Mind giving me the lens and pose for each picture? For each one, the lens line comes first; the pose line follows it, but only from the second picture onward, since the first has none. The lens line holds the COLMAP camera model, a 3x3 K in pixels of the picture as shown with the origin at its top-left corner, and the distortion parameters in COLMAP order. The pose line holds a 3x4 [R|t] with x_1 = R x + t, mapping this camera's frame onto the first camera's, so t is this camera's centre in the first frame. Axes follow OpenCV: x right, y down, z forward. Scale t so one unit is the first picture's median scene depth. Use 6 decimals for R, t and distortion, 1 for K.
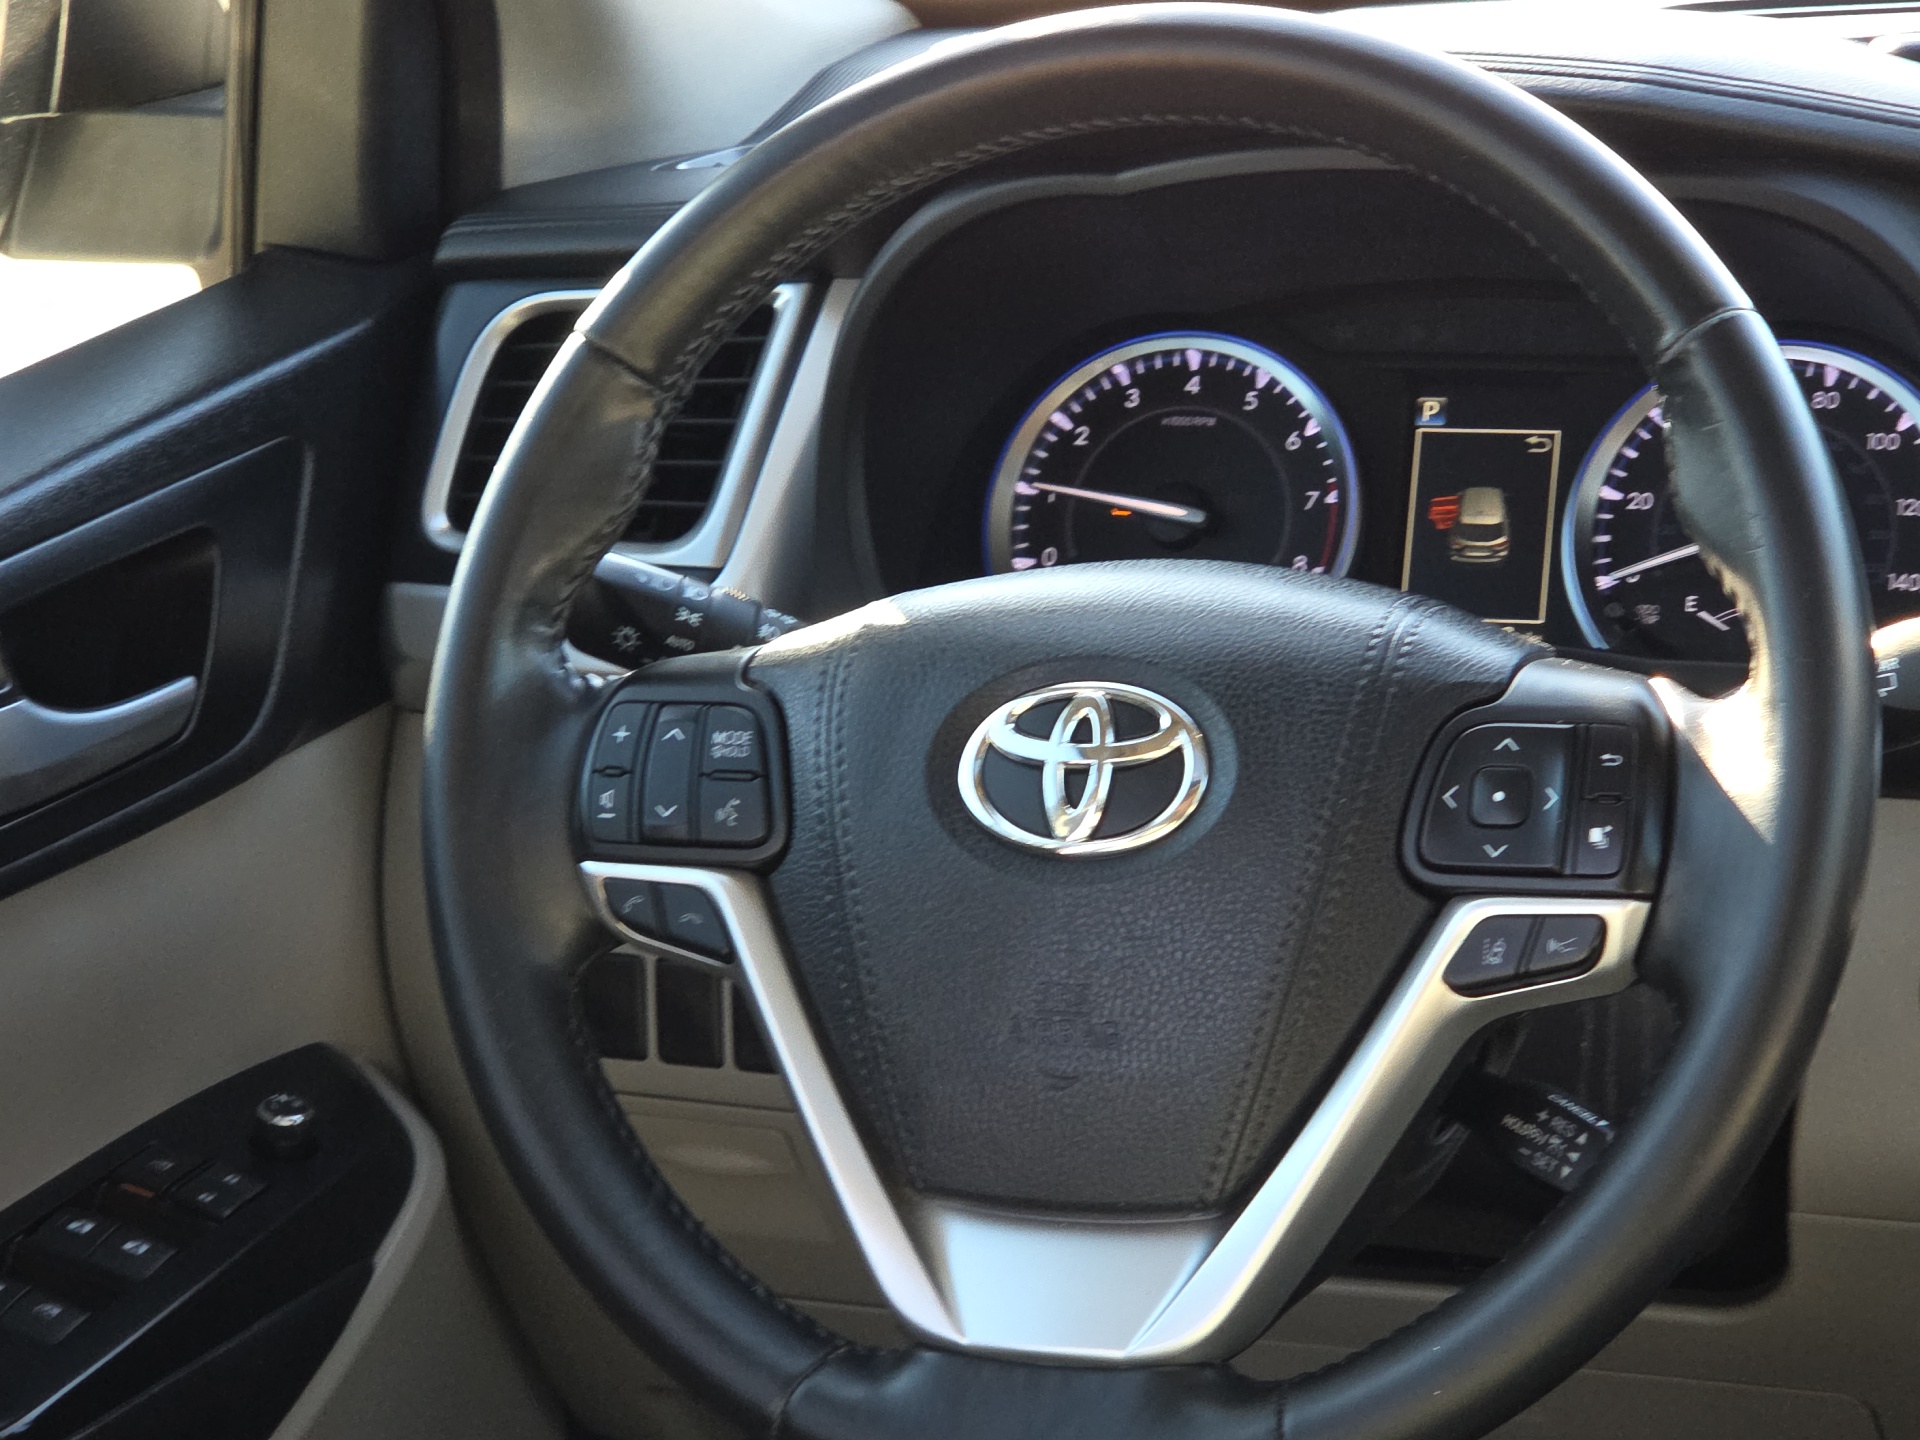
lens RADIAL K [[4728.0, 0, 960.0], [0, 4728.0, 720.0], [0, 0, 1]] dist [-1.056082, 14.977788]
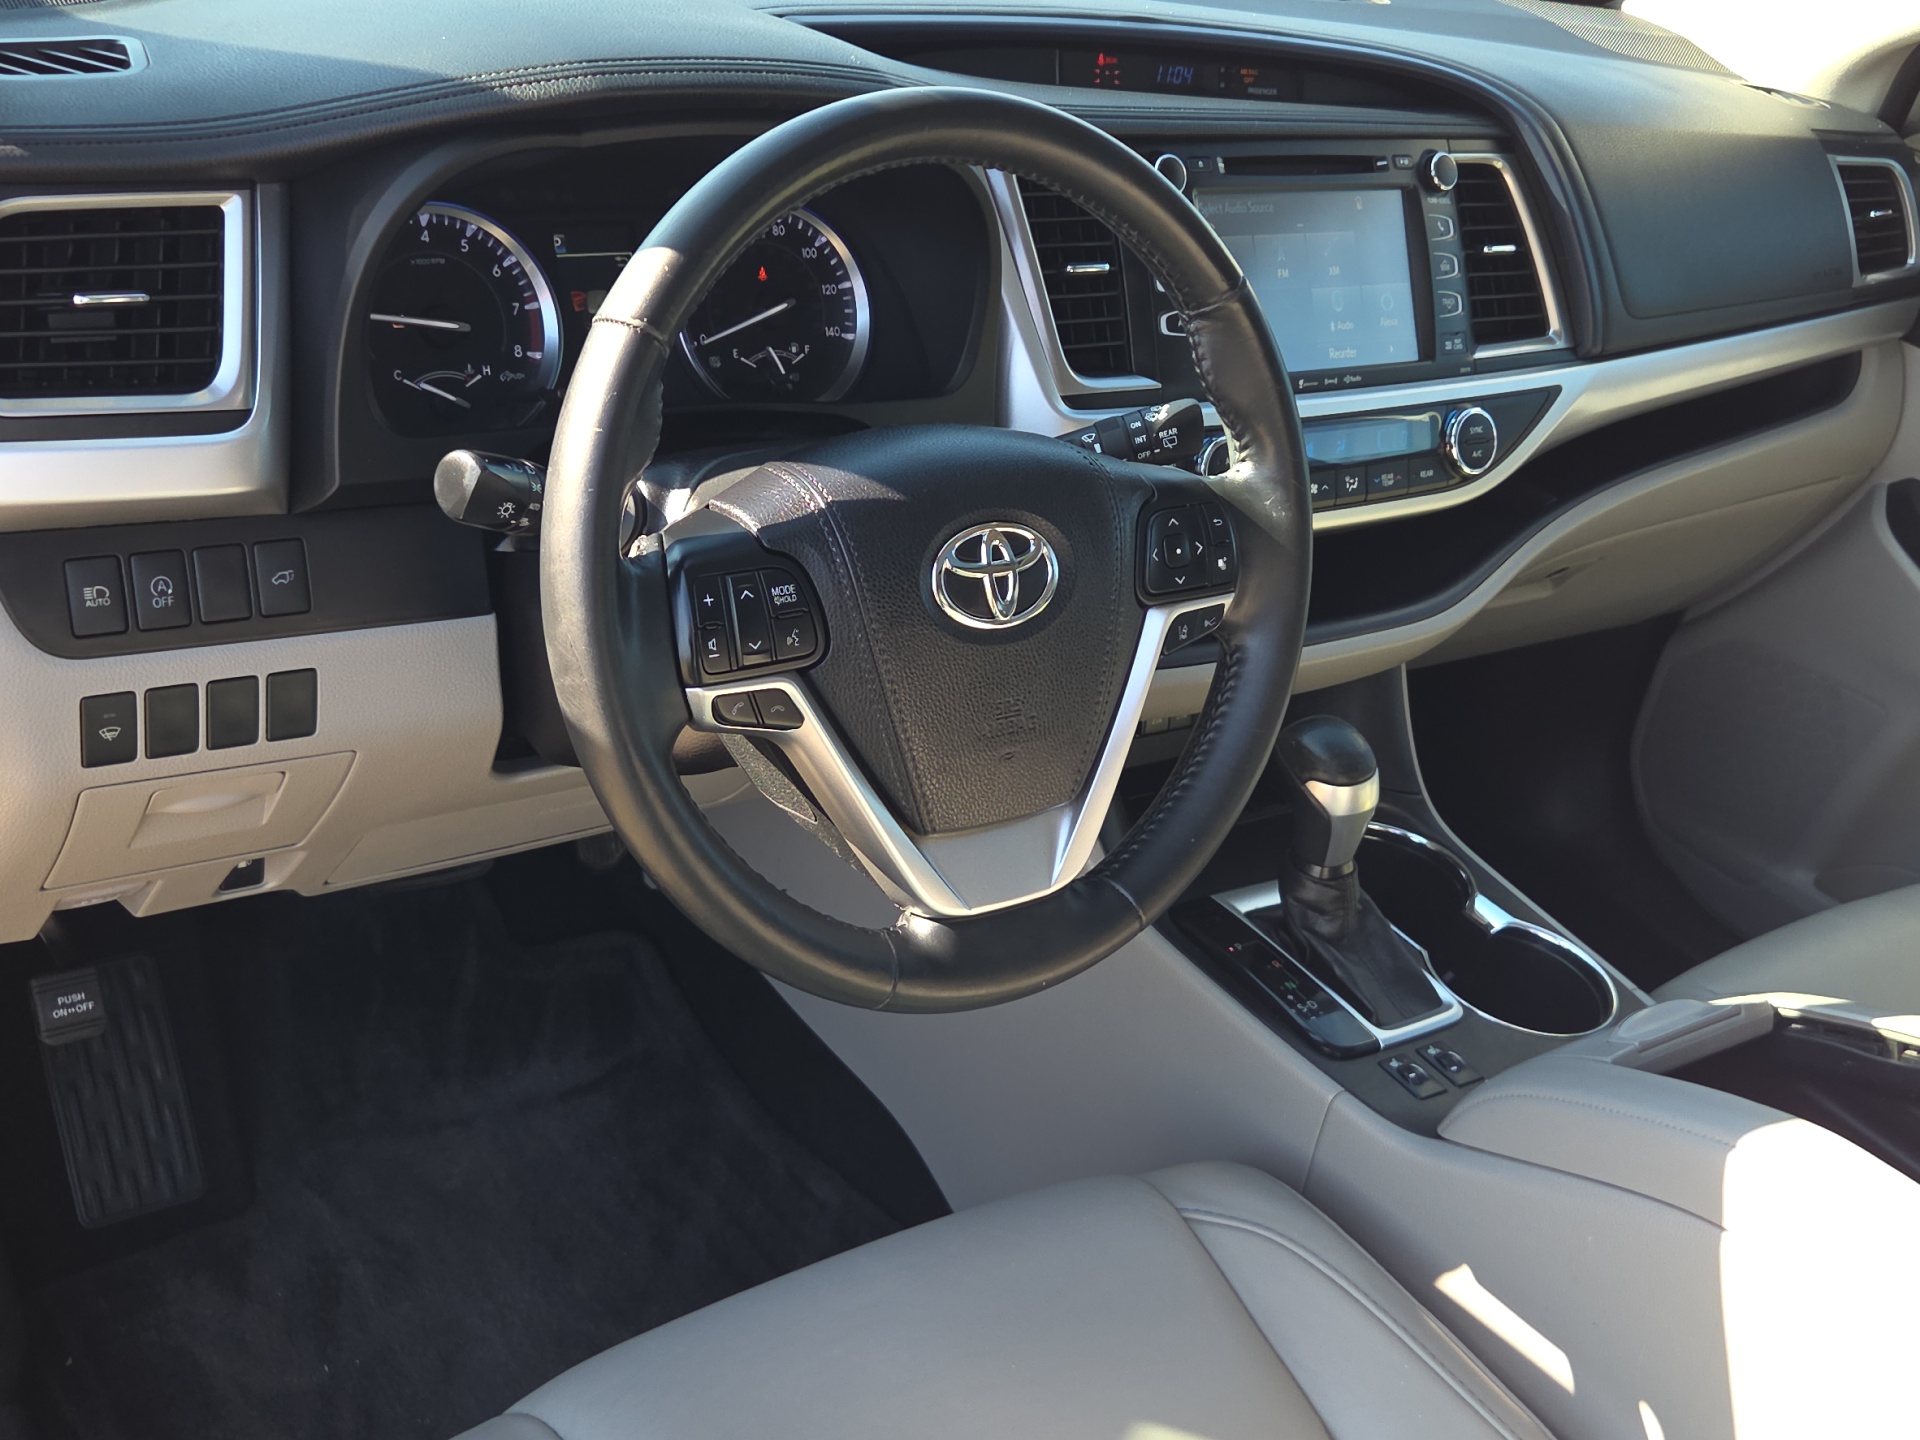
lens RADIAL K [[2164.5, 0, 922.8], [0, 2164.5, 685.5], [0, 0, 1]] dist [0.065399, -0.037281]
pose [[0.514679, -0.258549, 0.817471, -0.634620], [0.007428, 0.954757, 0.297293, -0.183893], [-0.857351, -0.146939, 0.493314, 0.626401]]
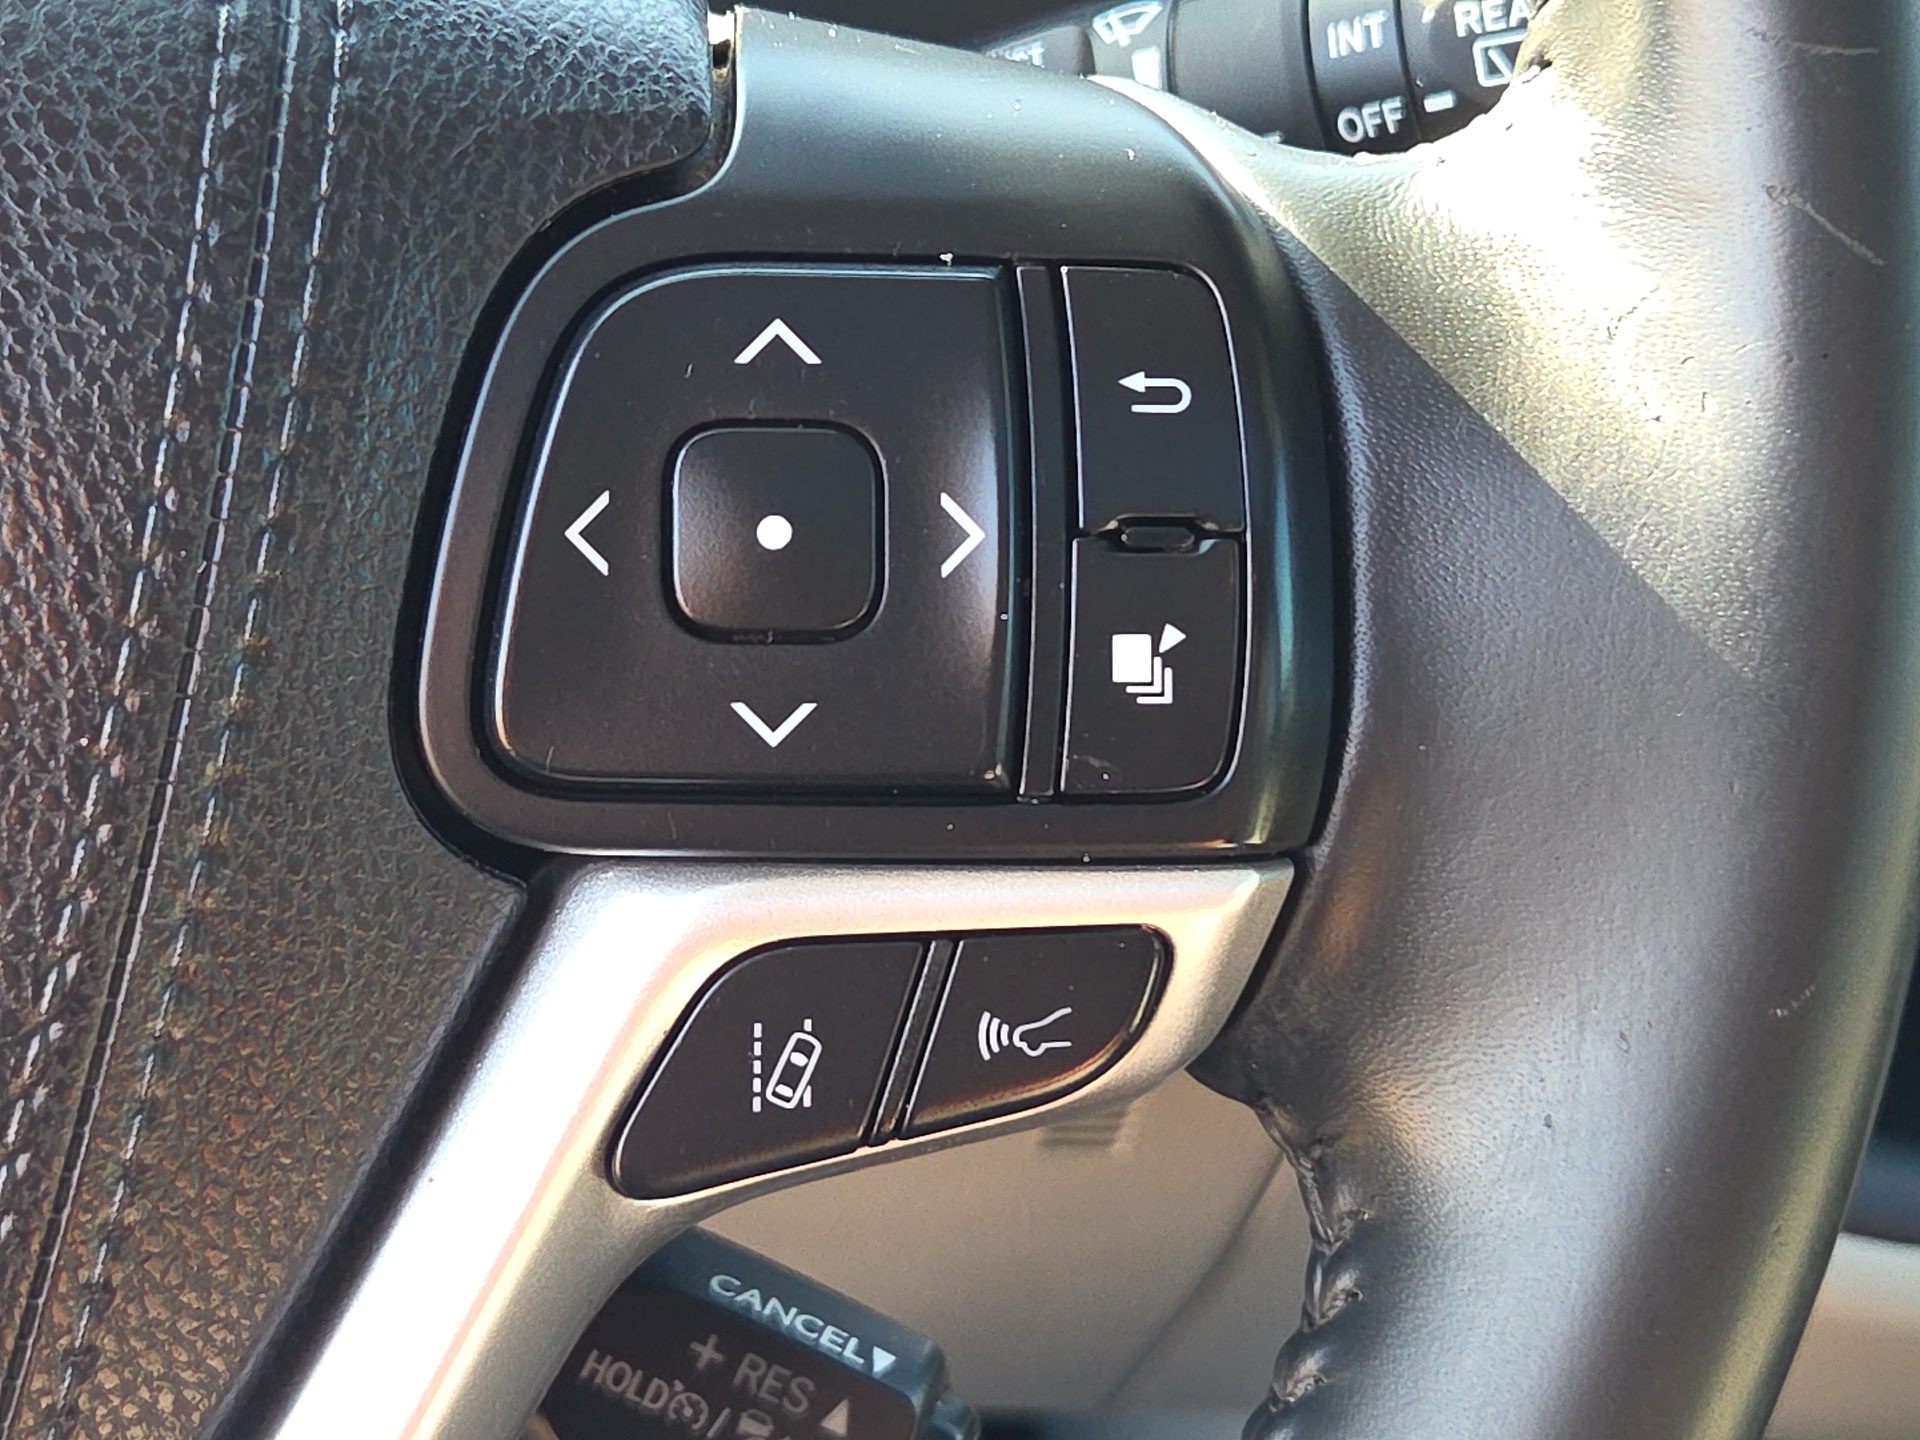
lens RADIAL K [[3788.6, 0, 960.0], [0, 3788.6, 720.0], [0, 0, 1]] dist [0.040809, 0.050420]
pose [[0.868841, -0.106322, 0.483539, 0.011002], [-0.006329, 0.974203, 0.225583, -0.024031], [-0.495050, -0.199056, 0.845755, 0.764428]]
